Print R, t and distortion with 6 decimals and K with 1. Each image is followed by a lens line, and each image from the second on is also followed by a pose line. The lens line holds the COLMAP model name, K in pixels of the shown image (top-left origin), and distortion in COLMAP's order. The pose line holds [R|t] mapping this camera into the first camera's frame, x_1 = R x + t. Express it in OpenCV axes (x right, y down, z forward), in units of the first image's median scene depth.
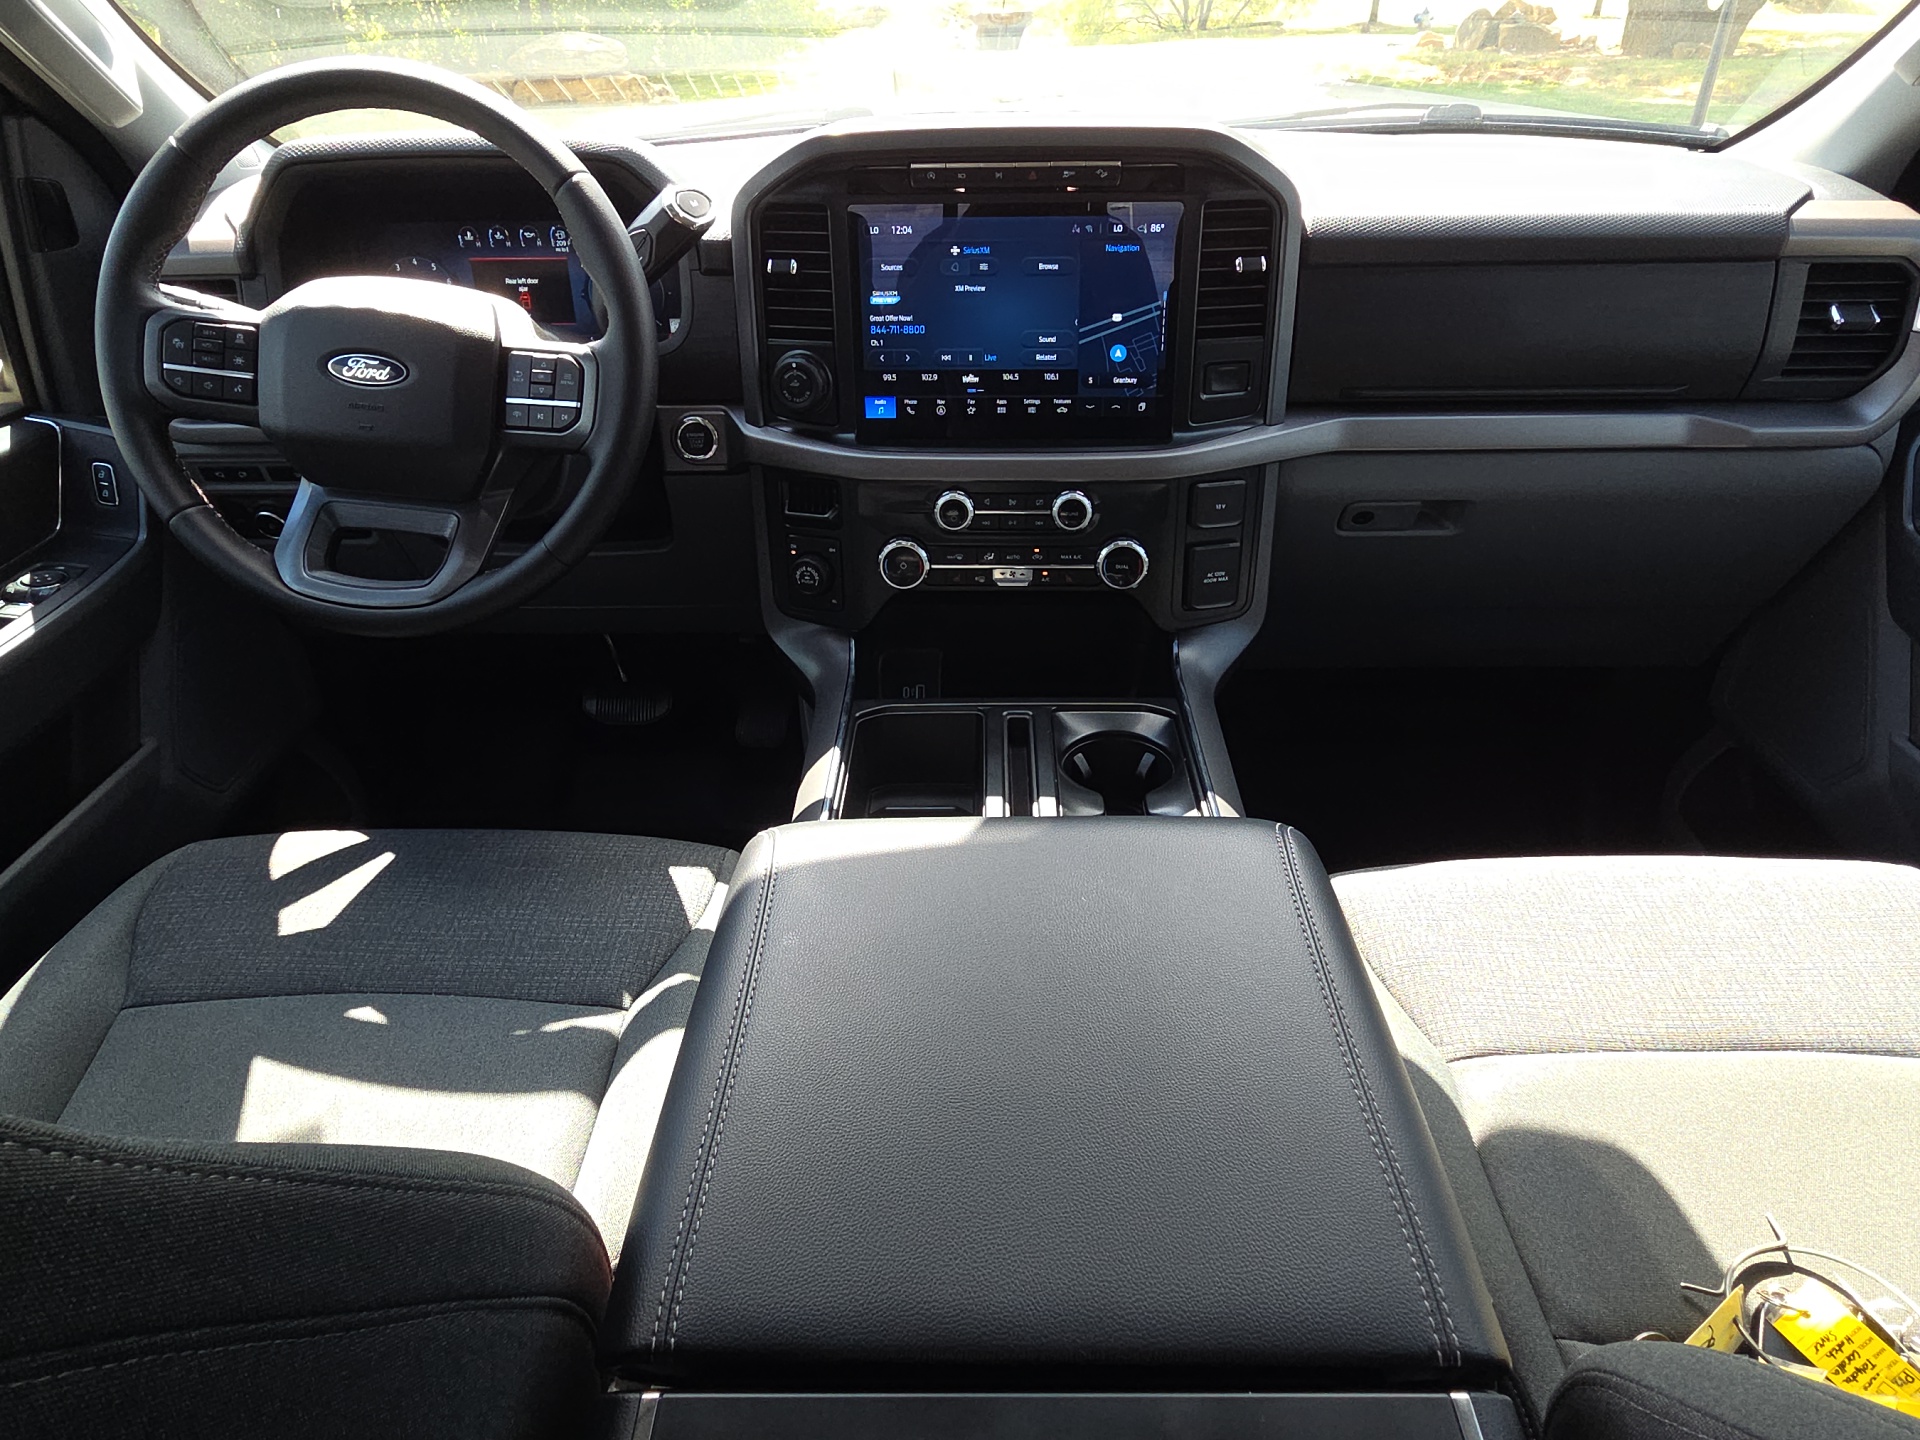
lens RADIAL K [[1166.0, 0, 964.9], [0, 1166.0, 697.2], [0, 0, 1]] dist [0.008767, 0.000348]
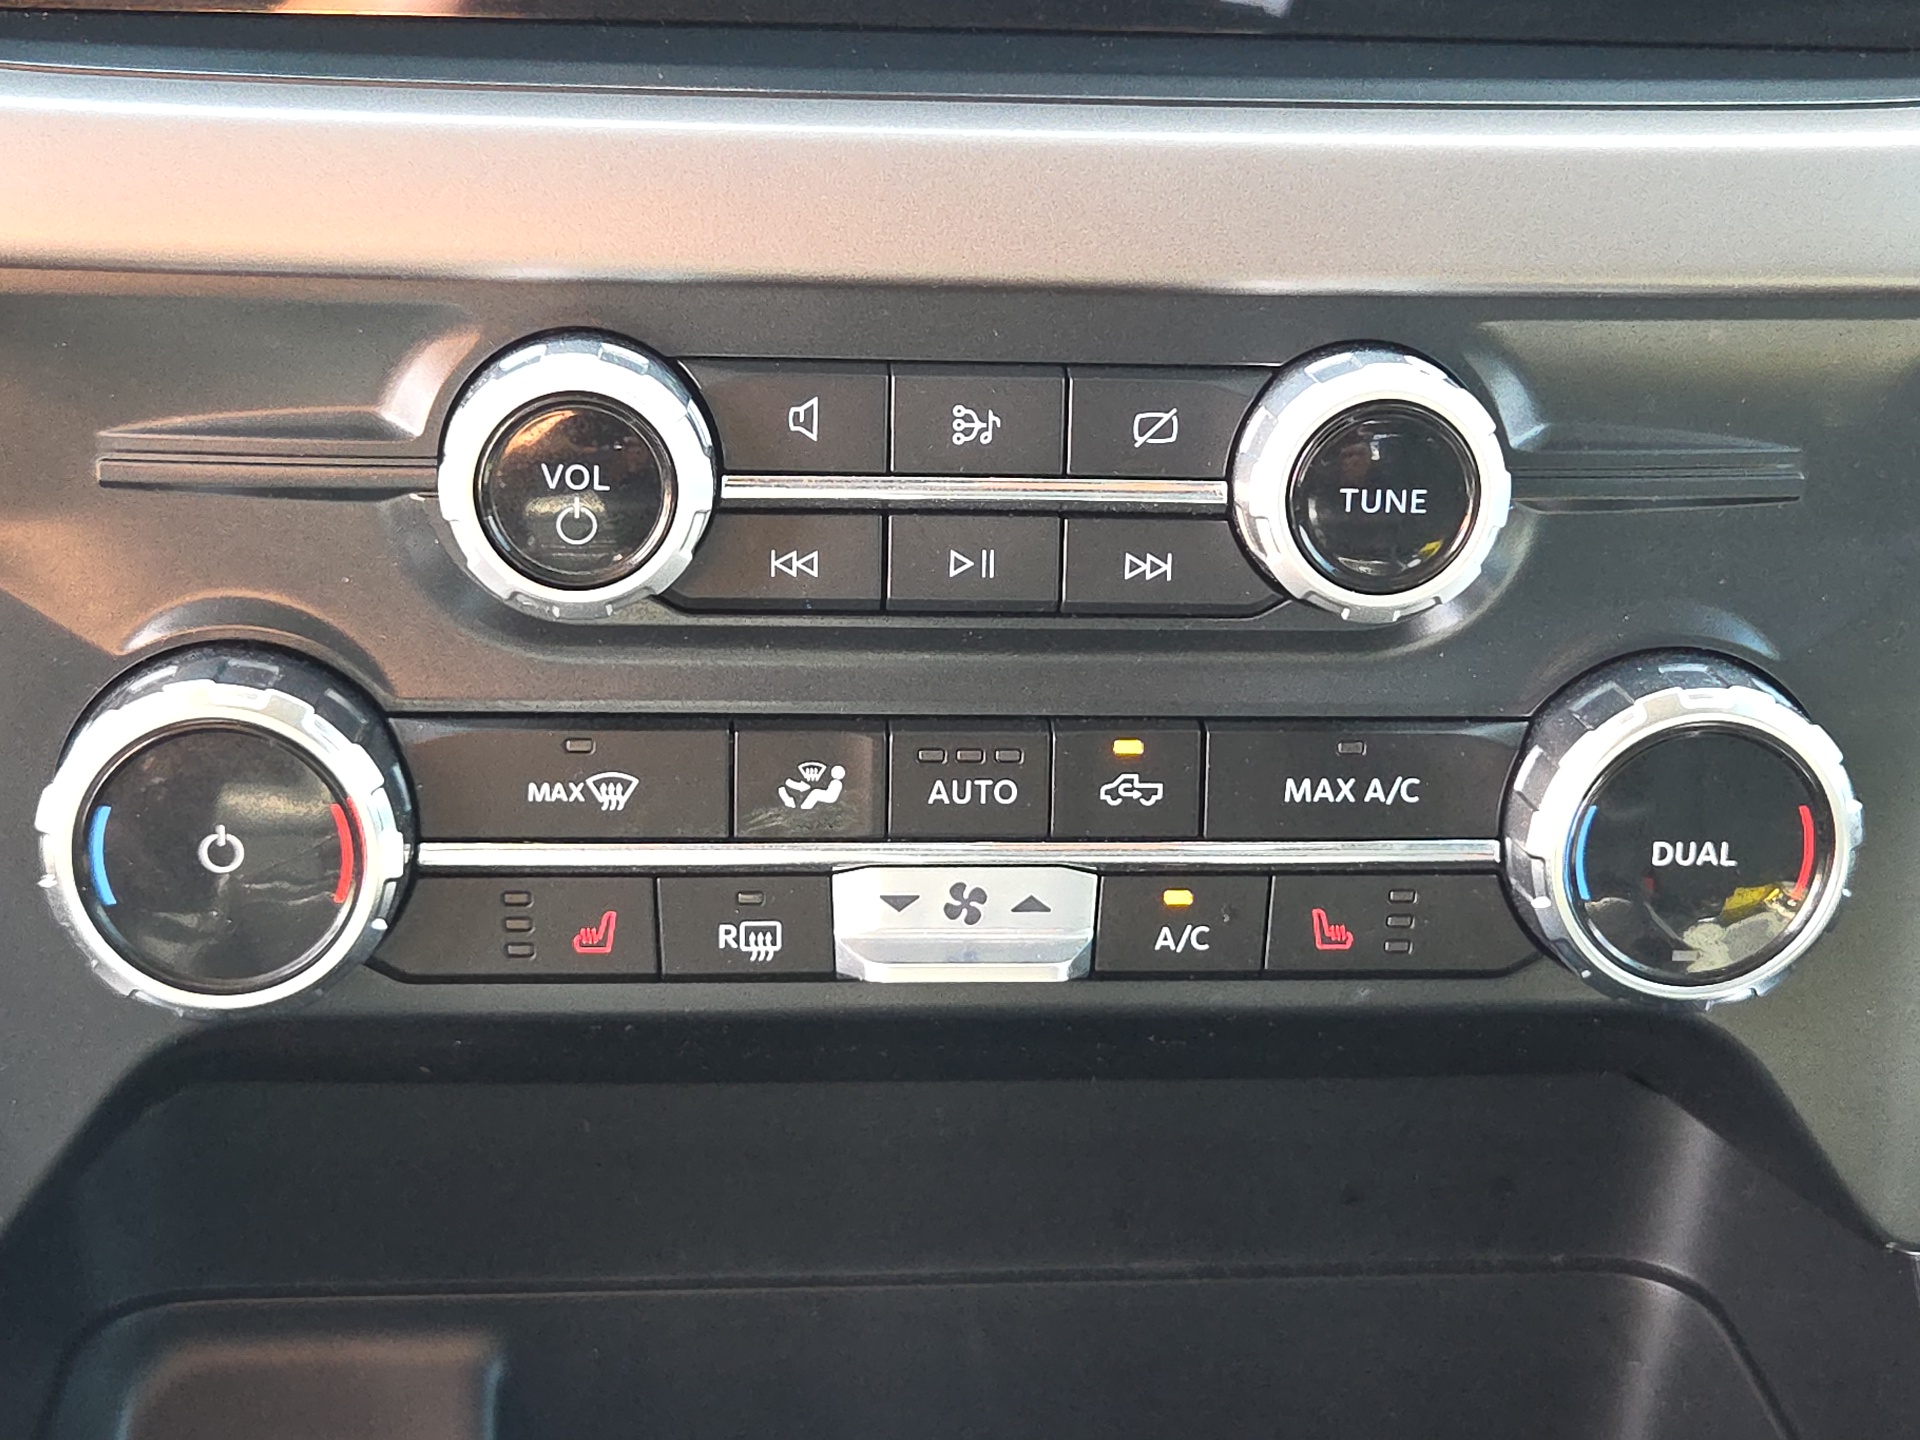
lens RADIAL K [[3073.6, 0, 966.4], [0, 3073.6, 646.1], [0, 0, 1]] dist [0.008253, -0.000337]
pose [[0.993734, 0.004751, 0.111671, -0.003711], [0.013538, 0.986624, -0.162450, -0.074684], [-0.110949, 0.162944, 0.980377, 0.611402]]
